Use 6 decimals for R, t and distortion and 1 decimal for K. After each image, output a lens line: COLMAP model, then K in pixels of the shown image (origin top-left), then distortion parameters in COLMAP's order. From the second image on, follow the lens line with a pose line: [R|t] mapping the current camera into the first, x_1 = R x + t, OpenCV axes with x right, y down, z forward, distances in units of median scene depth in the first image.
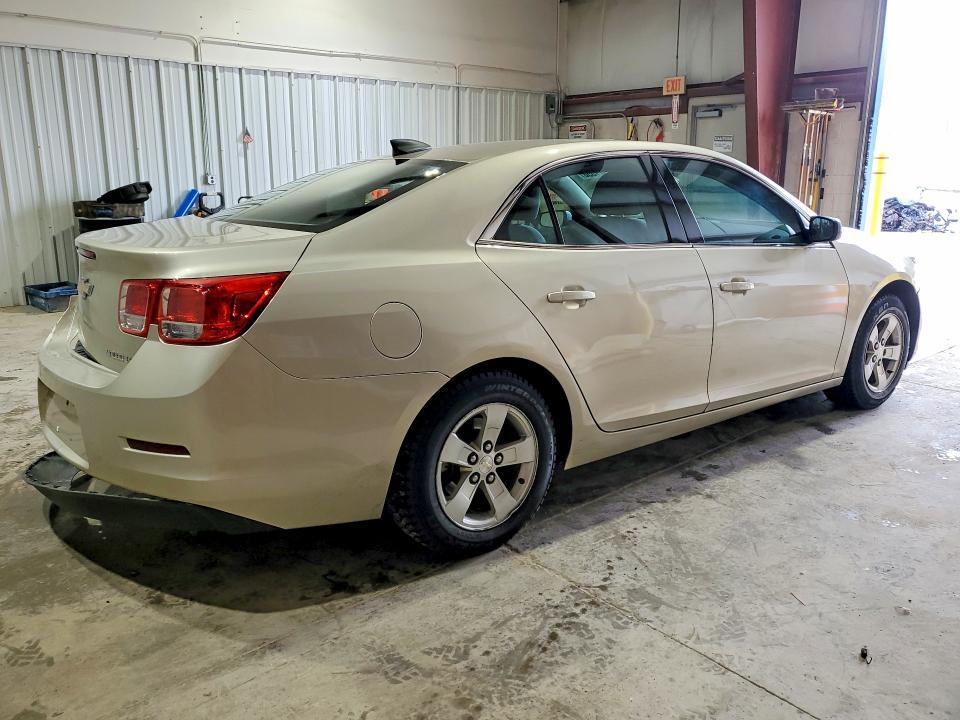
lens RADIAL K [[729.2, 0, 478.9], [0, 729.2, 353.2], [0, 0, 1]] dist [0.003636, 0.007297]
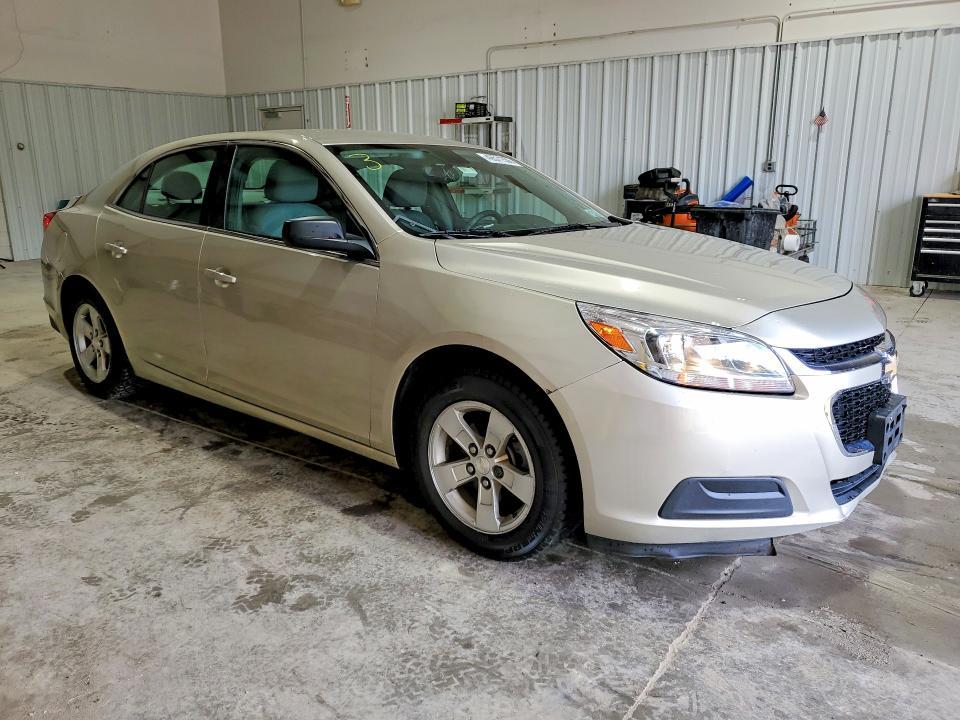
lens RADIAL K [[782.6, 0, 479.1], [0, 782.6, 365.6], [0, 0, 1]] dist [0.003904, -0.000769]
pose [[0.218708, 0.238885, -0.946098, 0.658284], [-0.229795, 0.954911, 0.187989, -0.111280], [0.948346, 0.176294, 0.263741, 0.487647]]
